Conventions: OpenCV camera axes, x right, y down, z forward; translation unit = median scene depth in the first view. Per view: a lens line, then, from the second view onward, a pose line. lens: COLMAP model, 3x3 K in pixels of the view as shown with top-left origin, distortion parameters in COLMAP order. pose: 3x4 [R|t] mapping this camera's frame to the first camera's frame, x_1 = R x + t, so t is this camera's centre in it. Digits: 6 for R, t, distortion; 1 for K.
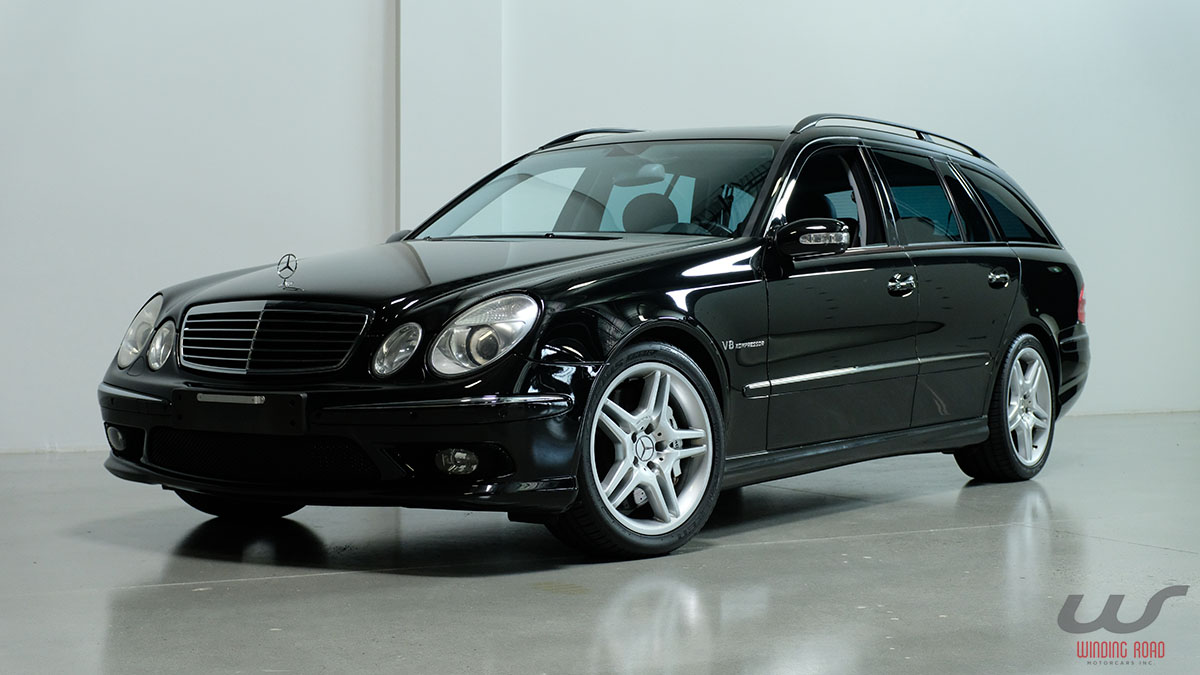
lens RADIAL K [[1923.7, 0, 600.5], [0, 1923.7, 337.5], [0, 0, 1]] dist [-0.038170, 0.000000]
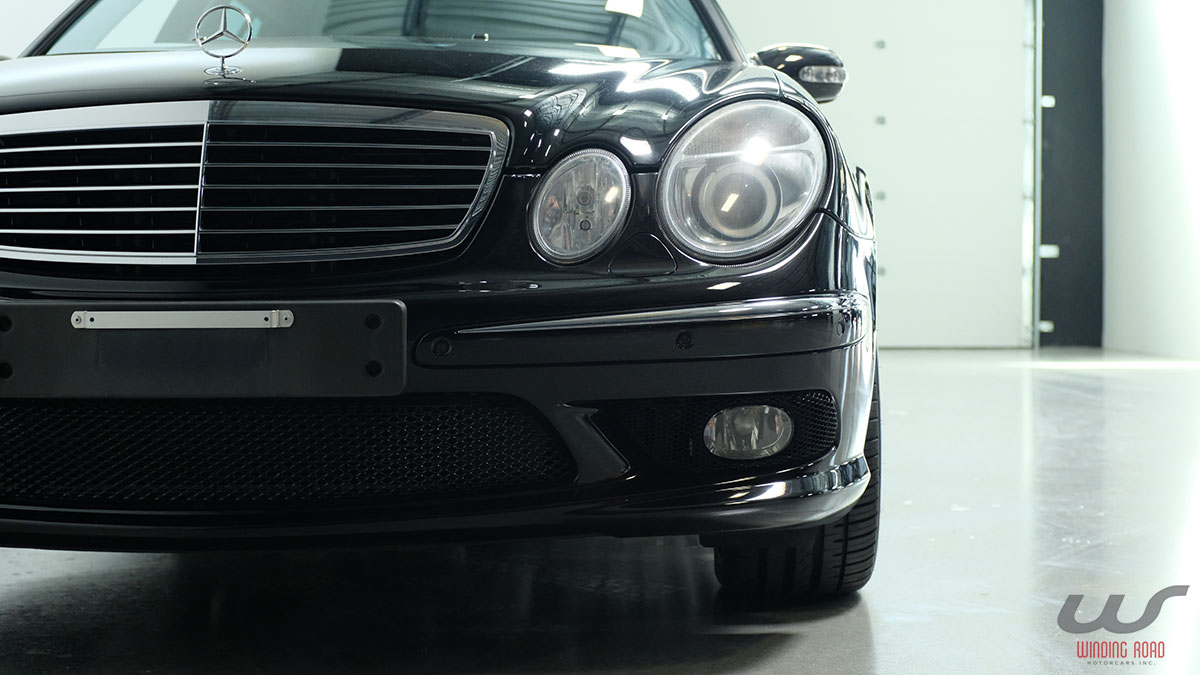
lens RADIAL K [[1923.7, 0, 599.5], [0, 1923.7, 337.2], [0, 0, 1]] dist [-0.038170, 0.000000]
pose [[0.843979, -0.025226, 0.535783, -0.341593], [0.015540, 0.999624, 0.022587, 0.027238], [-0.536151, -0.010737, 0.844054, 0.580521]]
